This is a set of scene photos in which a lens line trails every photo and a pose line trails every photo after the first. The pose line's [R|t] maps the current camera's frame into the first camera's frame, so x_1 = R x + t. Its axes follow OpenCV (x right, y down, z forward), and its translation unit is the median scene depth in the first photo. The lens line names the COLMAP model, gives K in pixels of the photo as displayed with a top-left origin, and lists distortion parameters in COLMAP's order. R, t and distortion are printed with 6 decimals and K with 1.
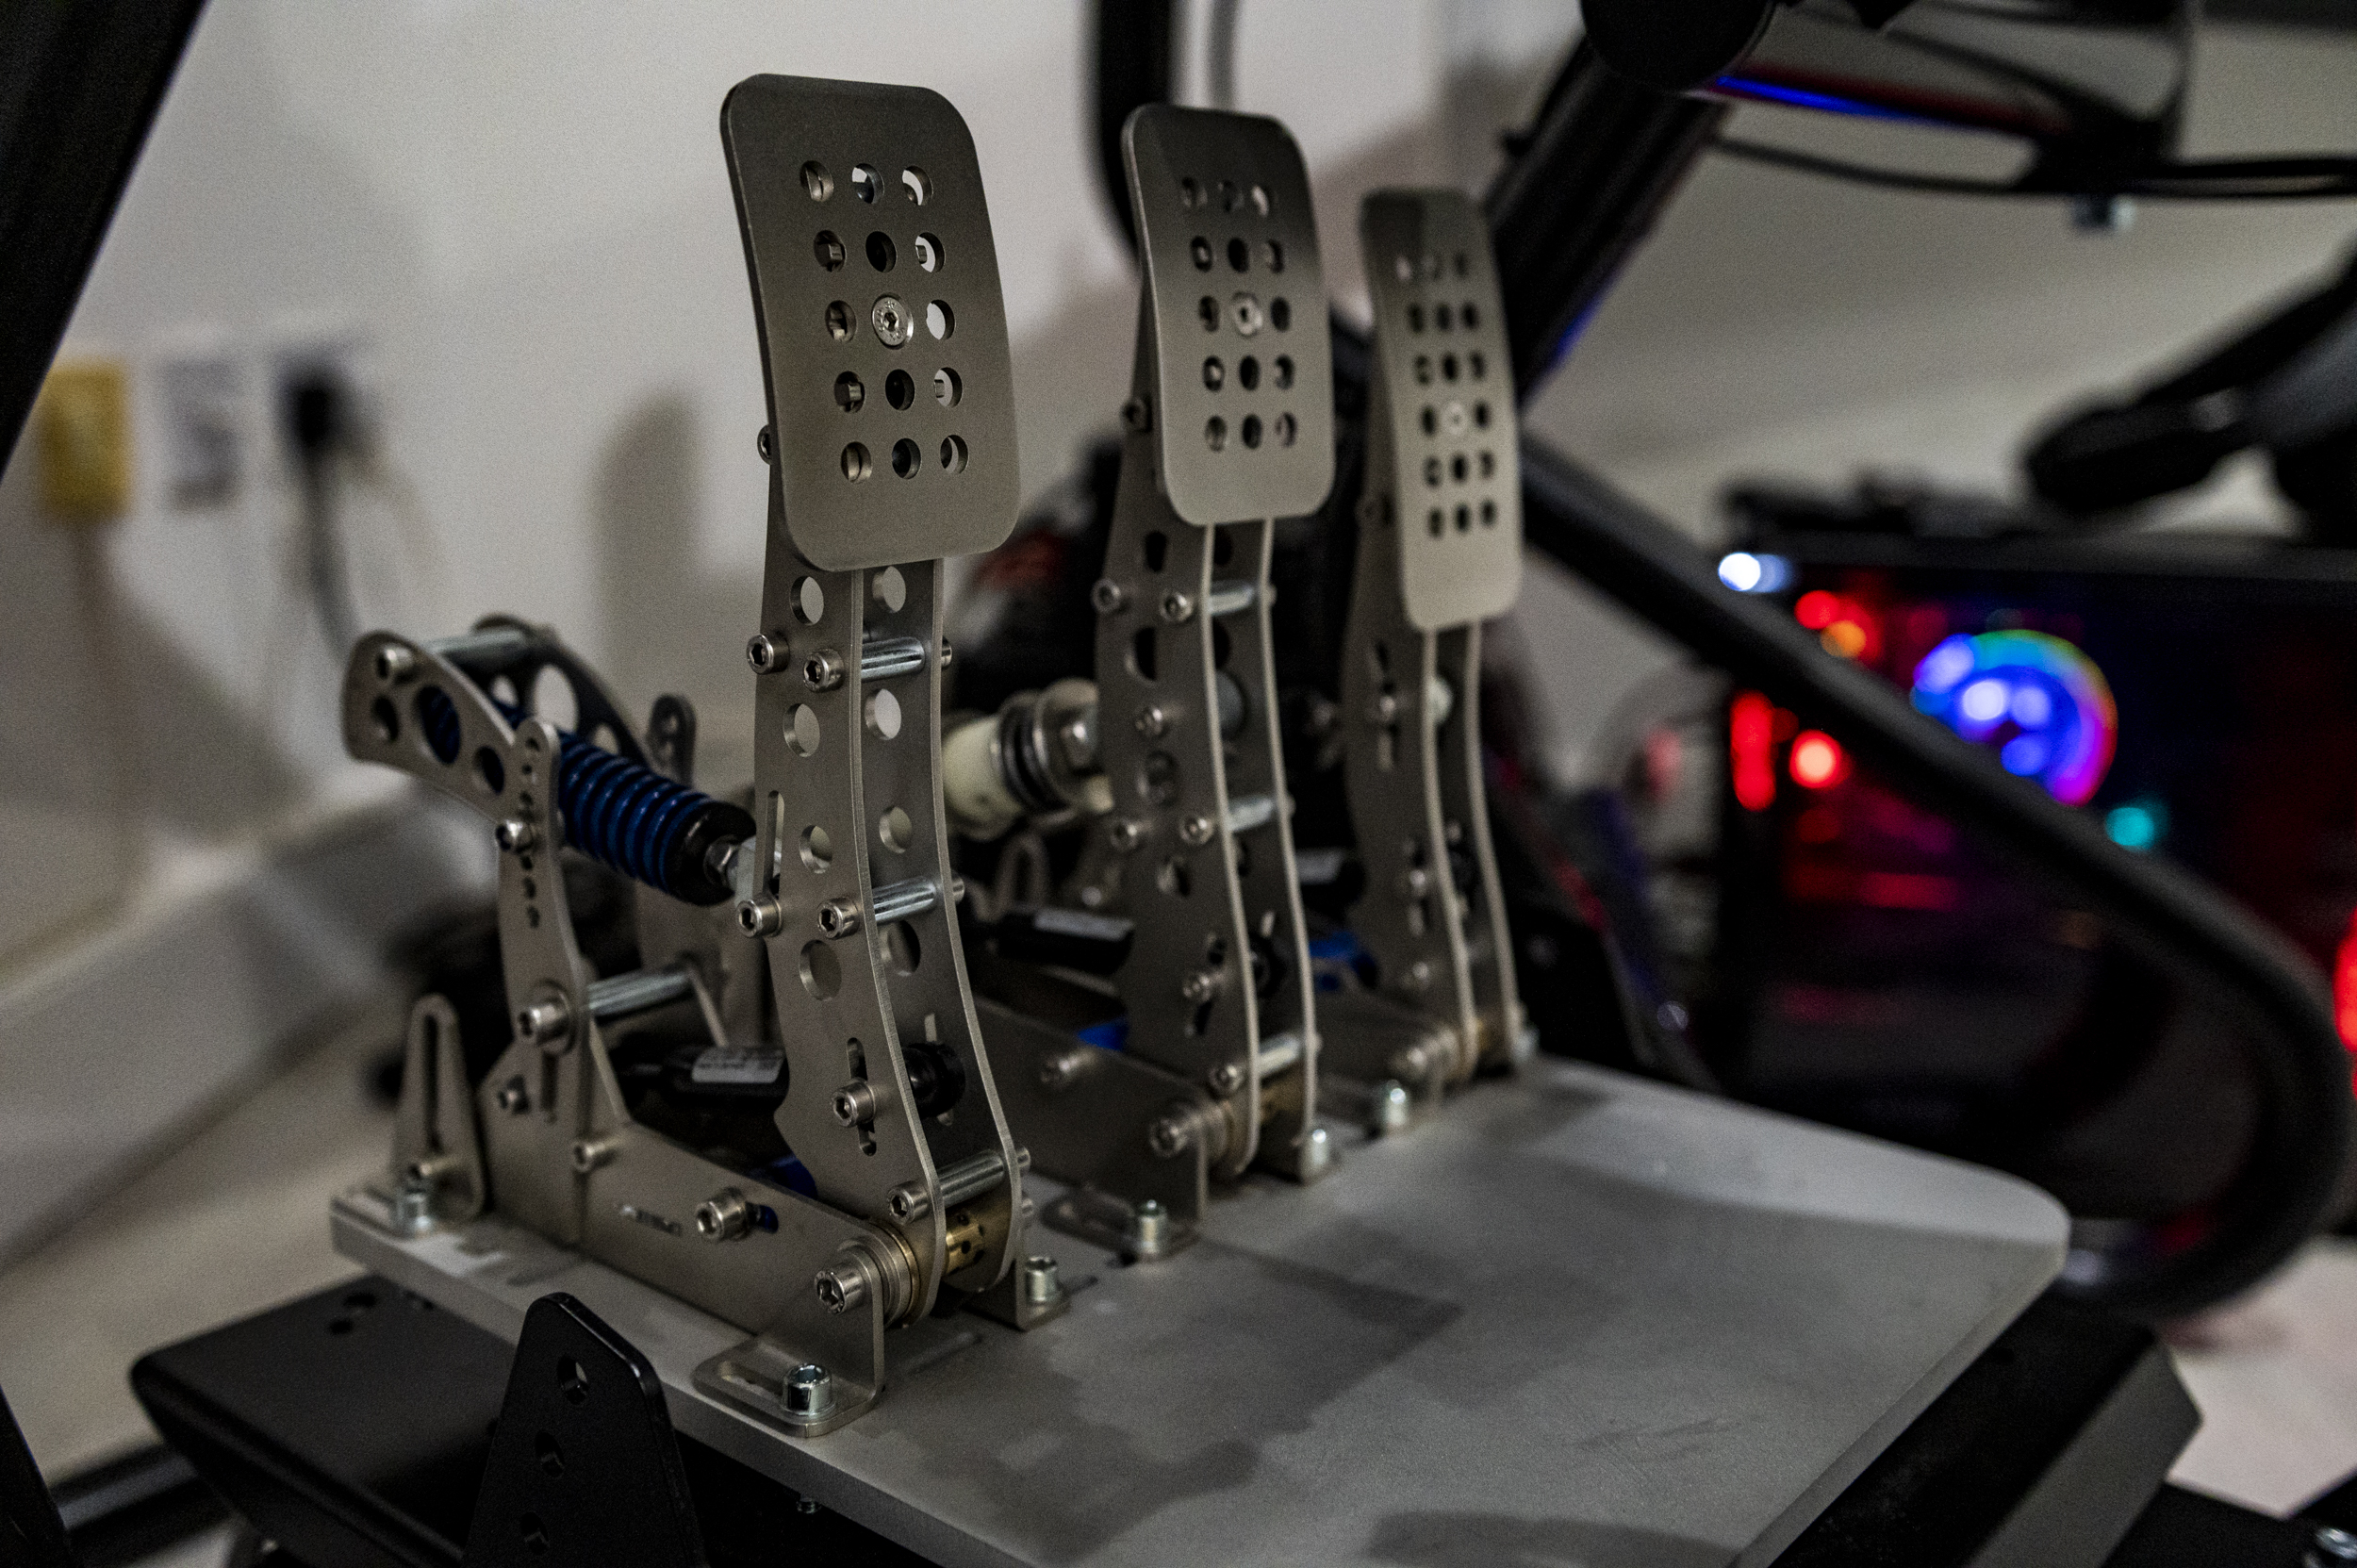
lens RADIAL K [[2264.0, 0, 1188.1], [0, 2264.0, 778.5], [0, 0, 1]] dist [0.023077, 0.000000]
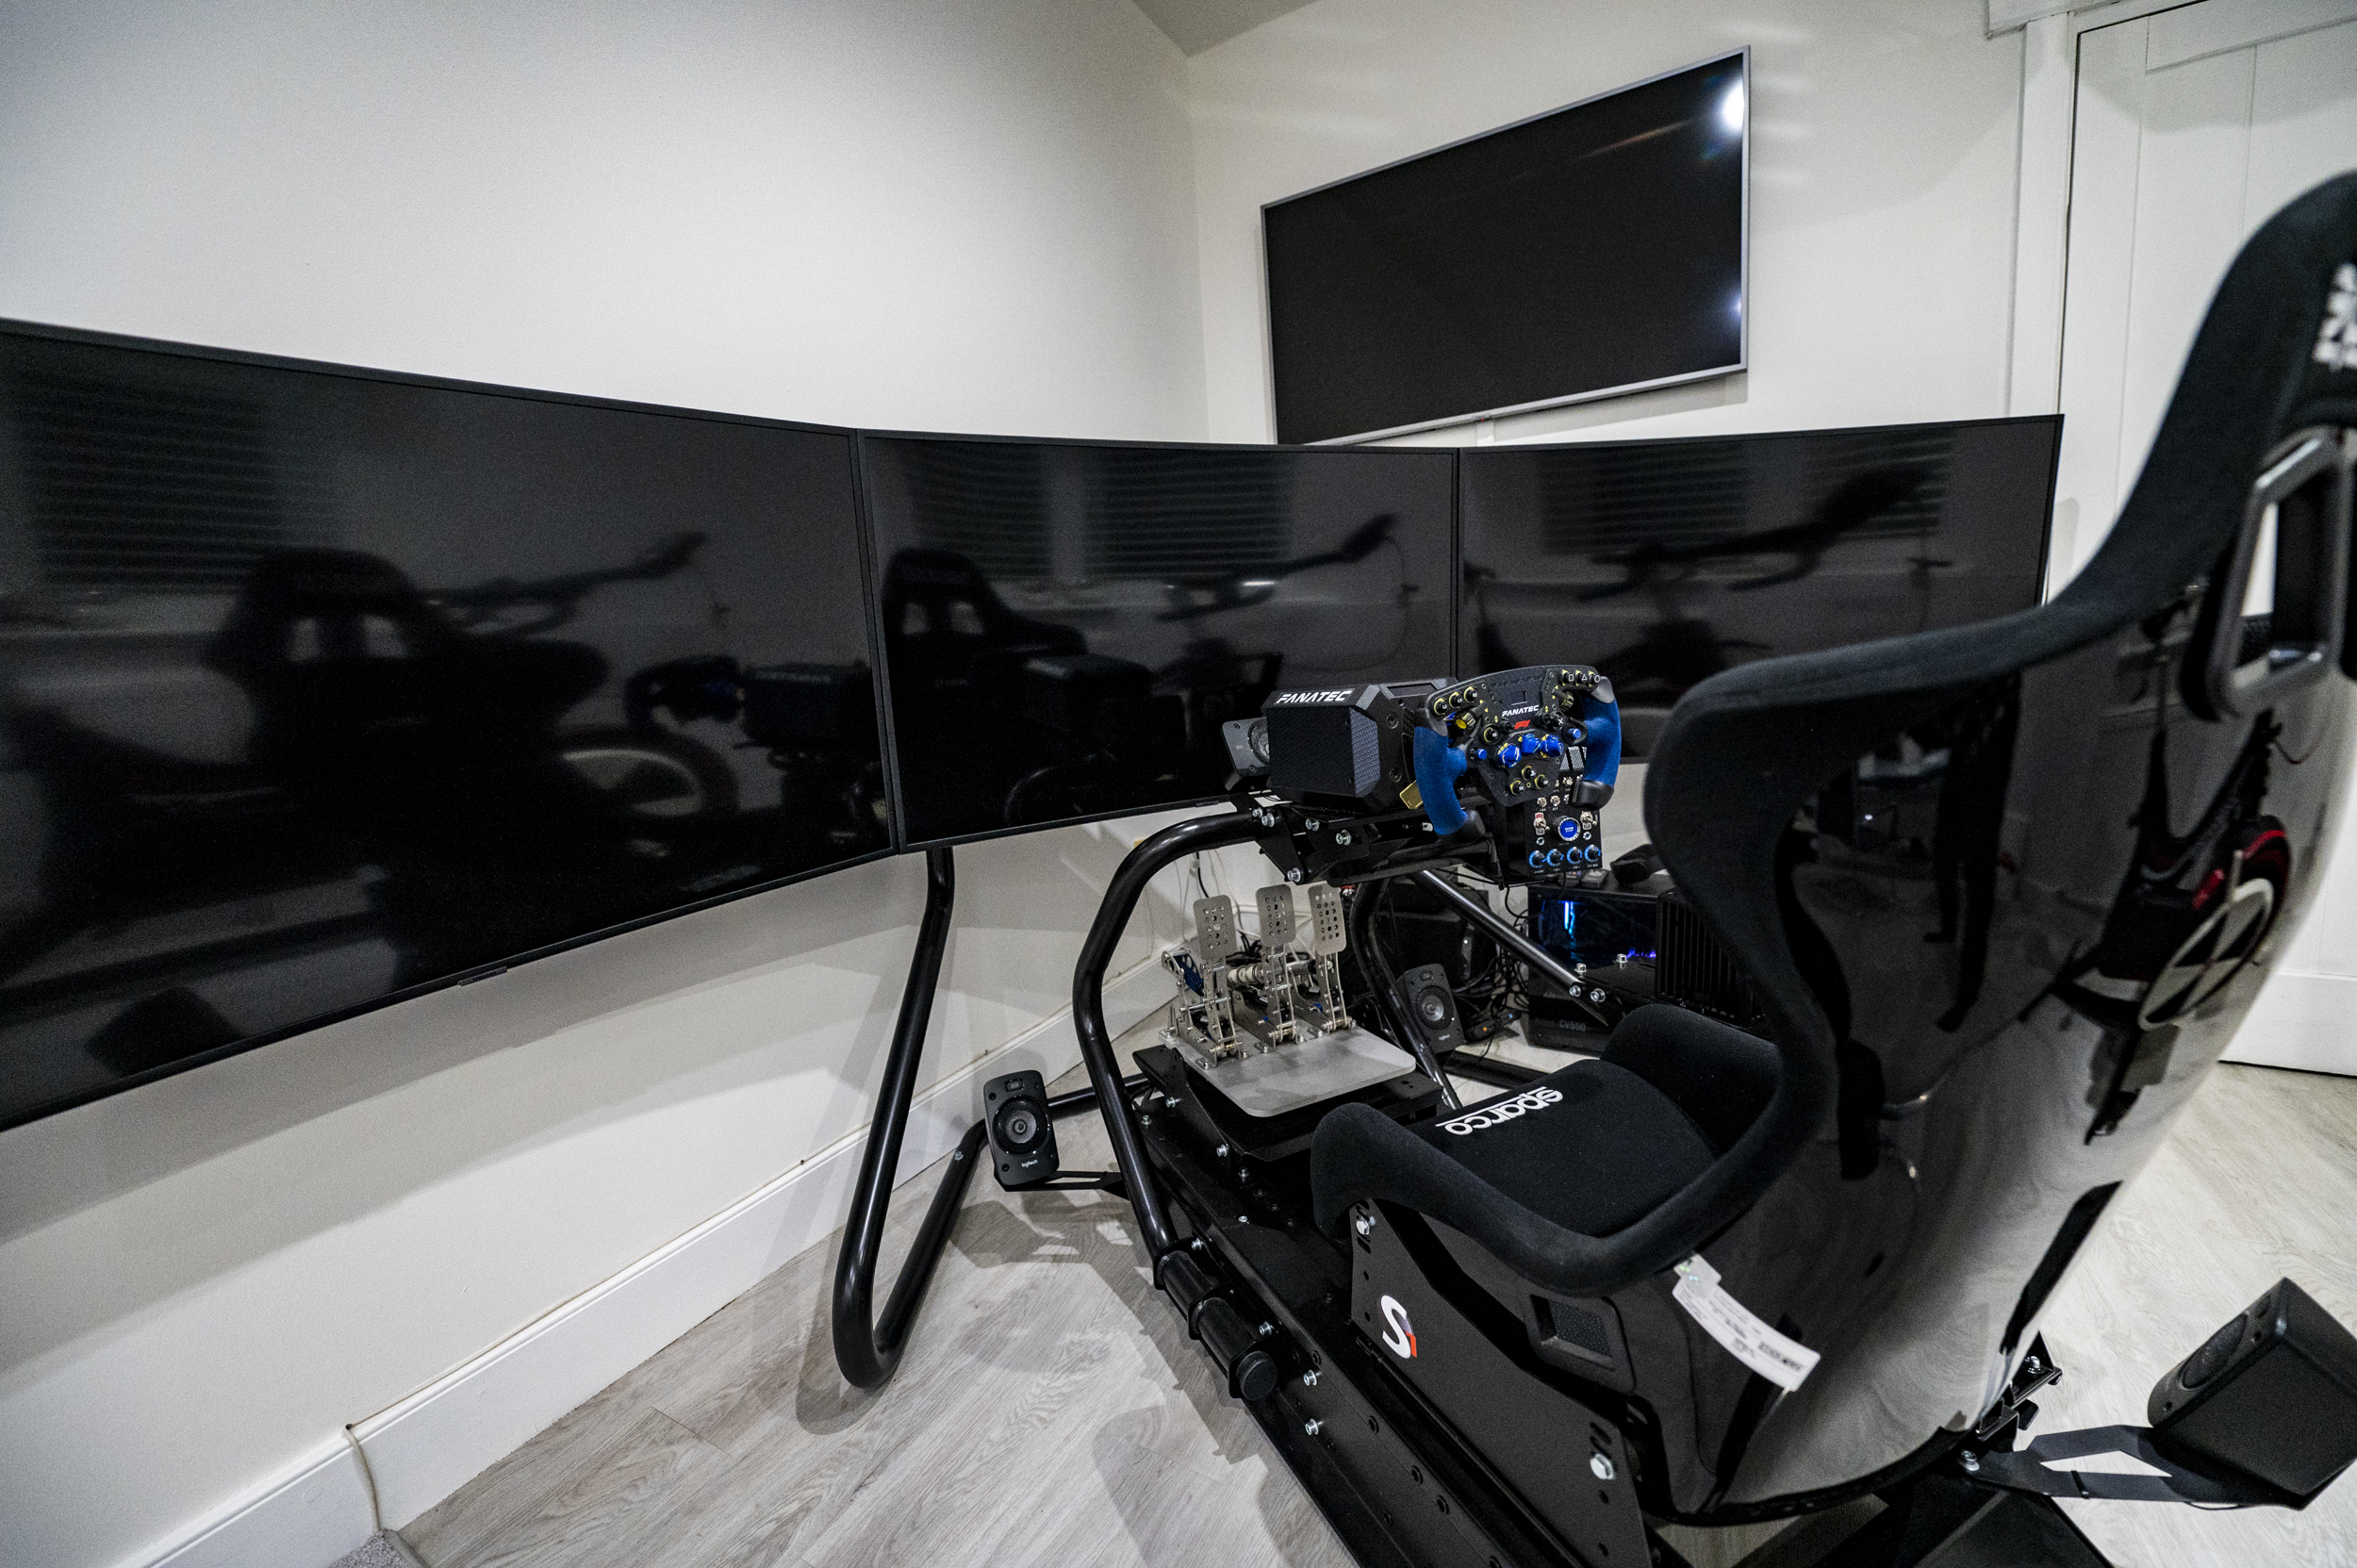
lens RADIAL K [[925.6, 0, 1187.6], [0, 925.6, 789.2], [0, 0, 1]] dist [-0.011728, 0.000234]
pose [[0.905894, -0.008394, -0.423421, 0.946921], [-0.022090, 0.997506, -0.067035, -0.382219], [0.422928, 0.070080, 0.903449, -1.639526]]
